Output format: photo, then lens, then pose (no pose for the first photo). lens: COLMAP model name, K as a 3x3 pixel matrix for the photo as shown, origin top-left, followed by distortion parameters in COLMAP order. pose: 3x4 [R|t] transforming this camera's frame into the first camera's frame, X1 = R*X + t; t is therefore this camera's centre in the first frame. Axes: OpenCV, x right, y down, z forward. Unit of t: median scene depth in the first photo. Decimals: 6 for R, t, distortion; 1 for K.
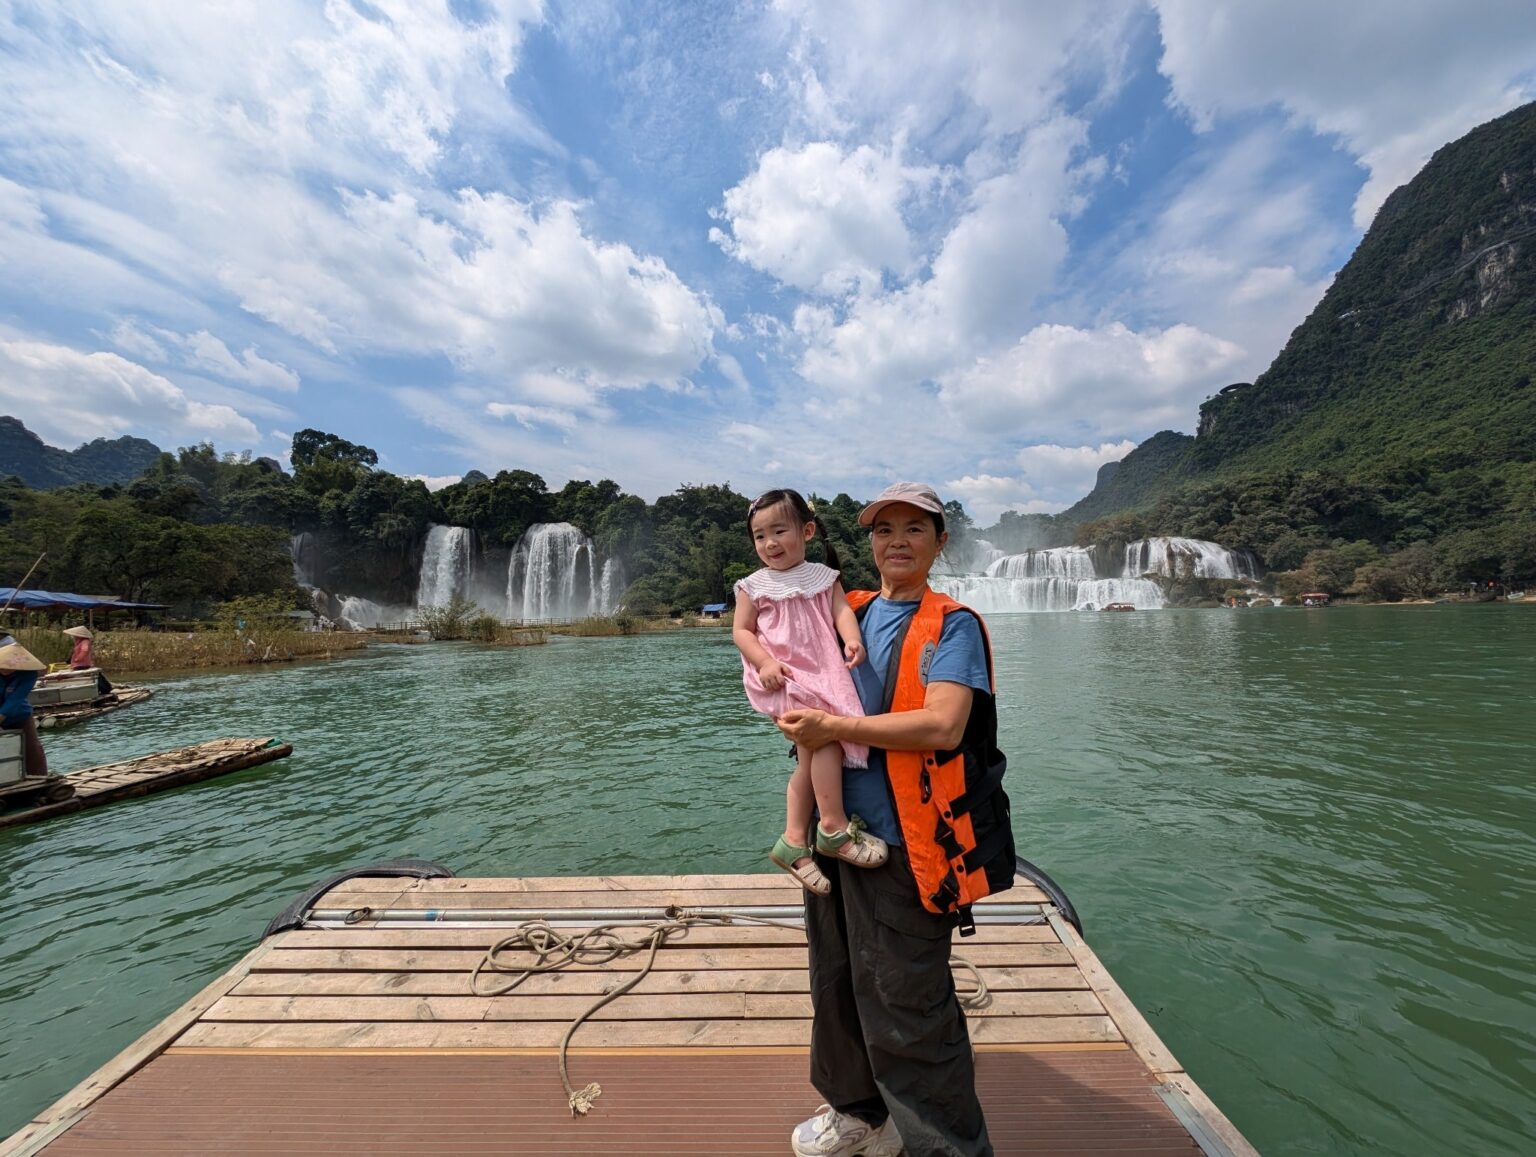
lens RADIAL K [[616.0, 0, 764.7], [0, 616.0, 576.2], [0, 0, 1]] dist [-0.000536, -0.000066]
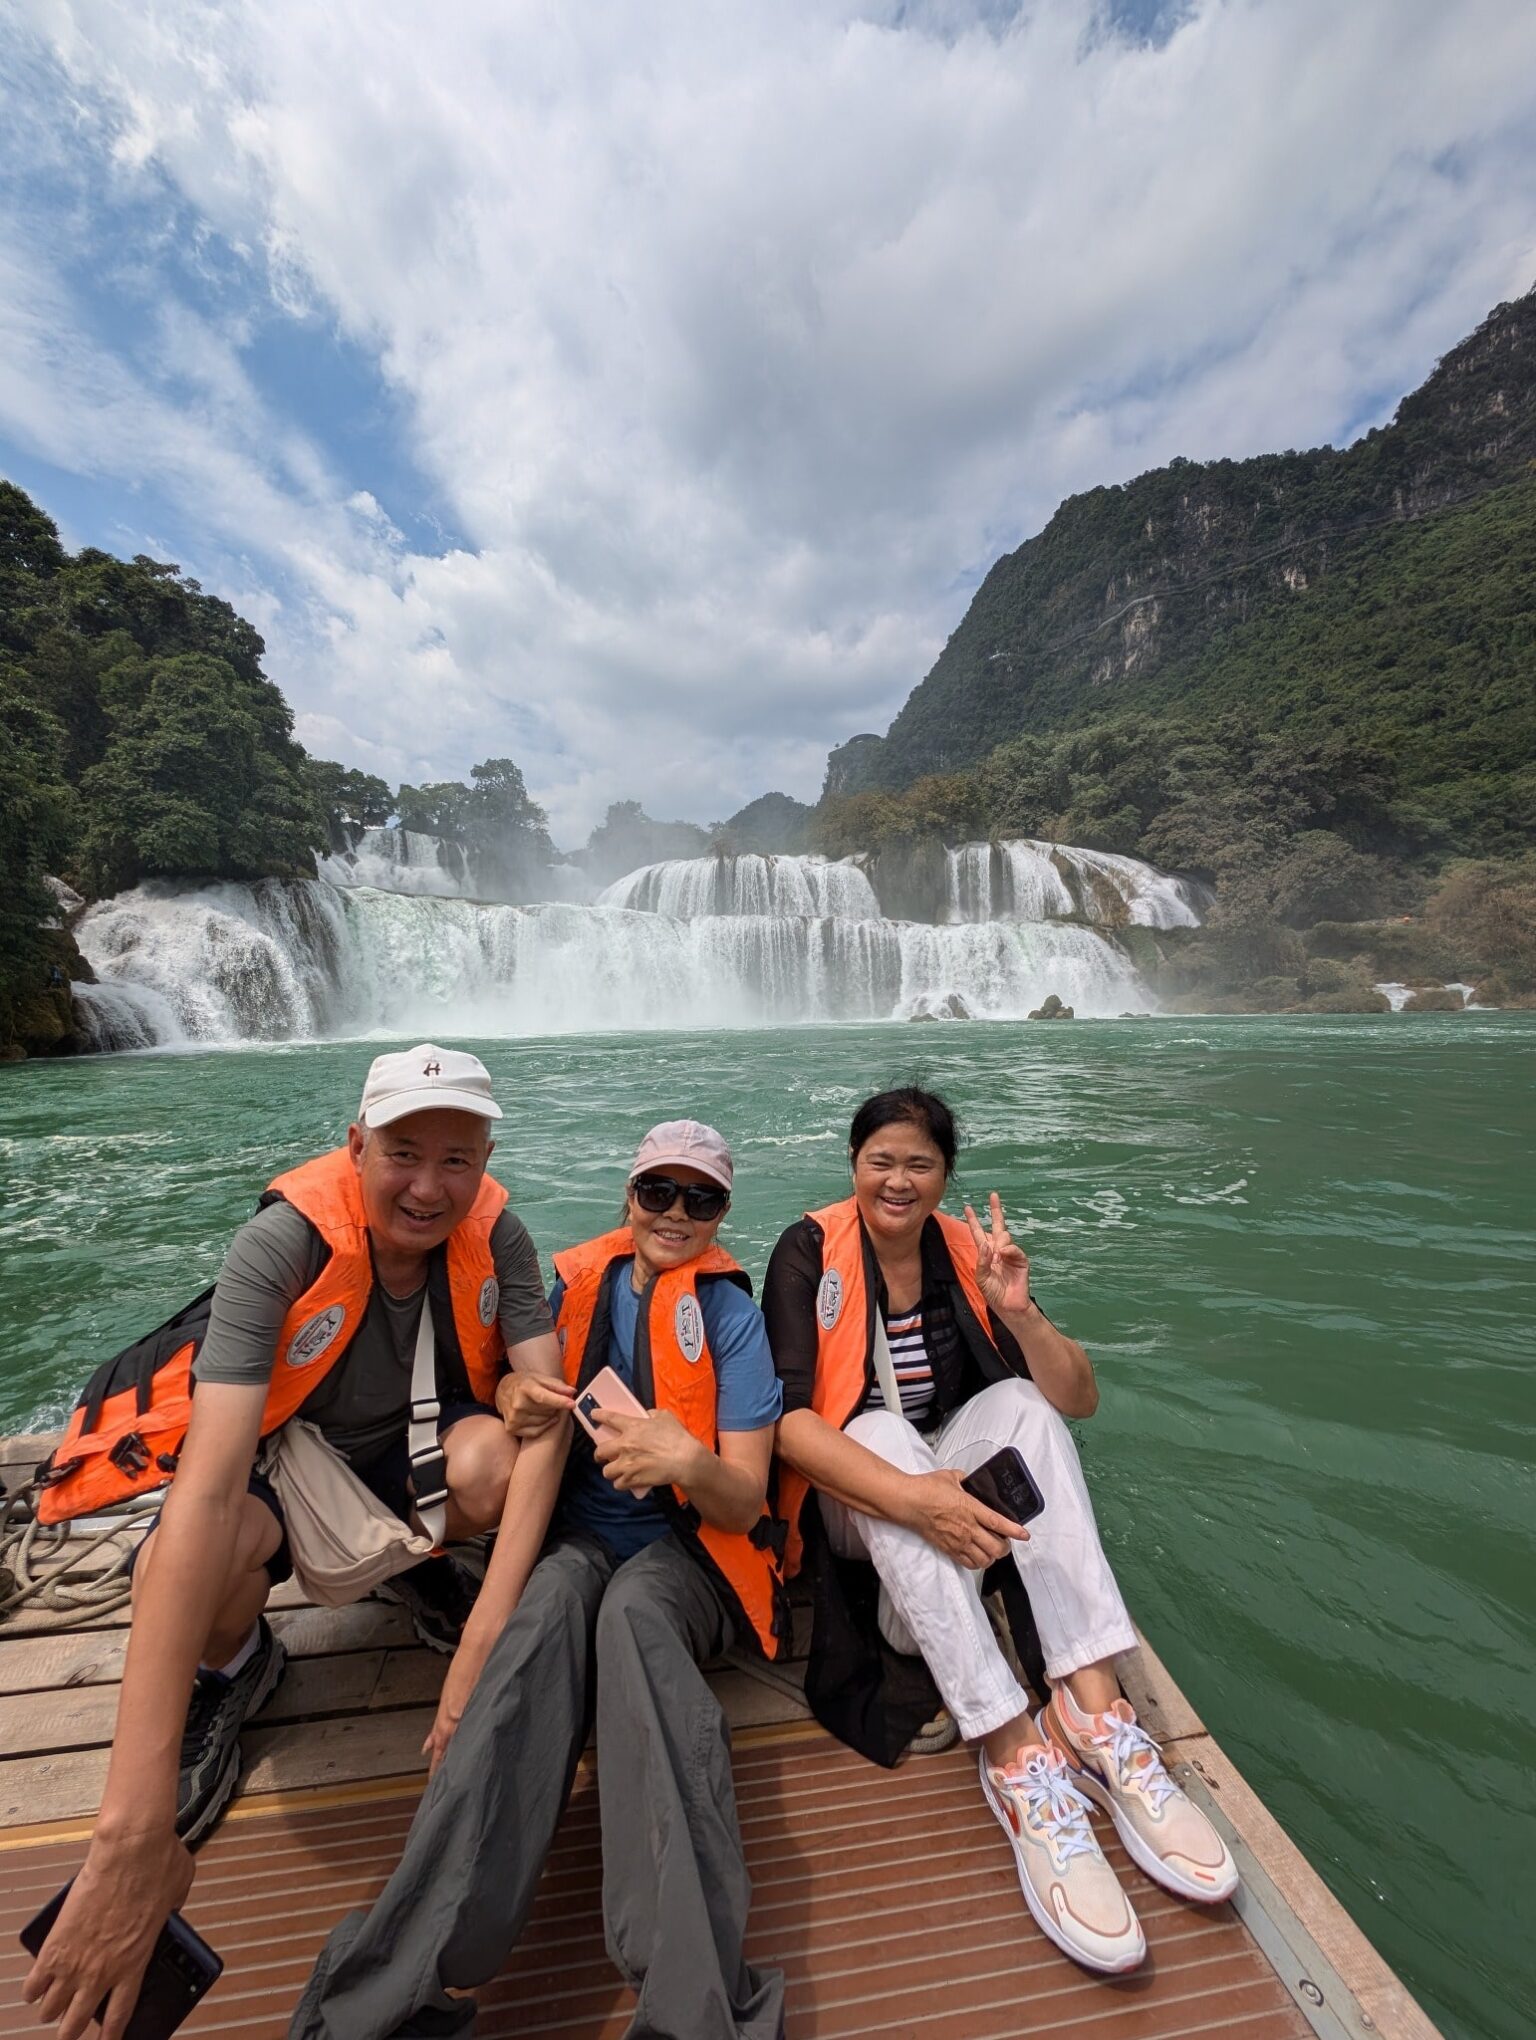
lens RADIAL K [[818.2, 0, 764.3], [0, 818.2, 1017.0], [0, 0, 1]] dist [-0.000536, -0.000066]
pose [[0.819306, 0.006696, 0.573317, 0.101054], [-0.036484, 0.998514, 0.040476, 0.019085], [-0.572194, -0.054079, 0.818333, 0.329131]]
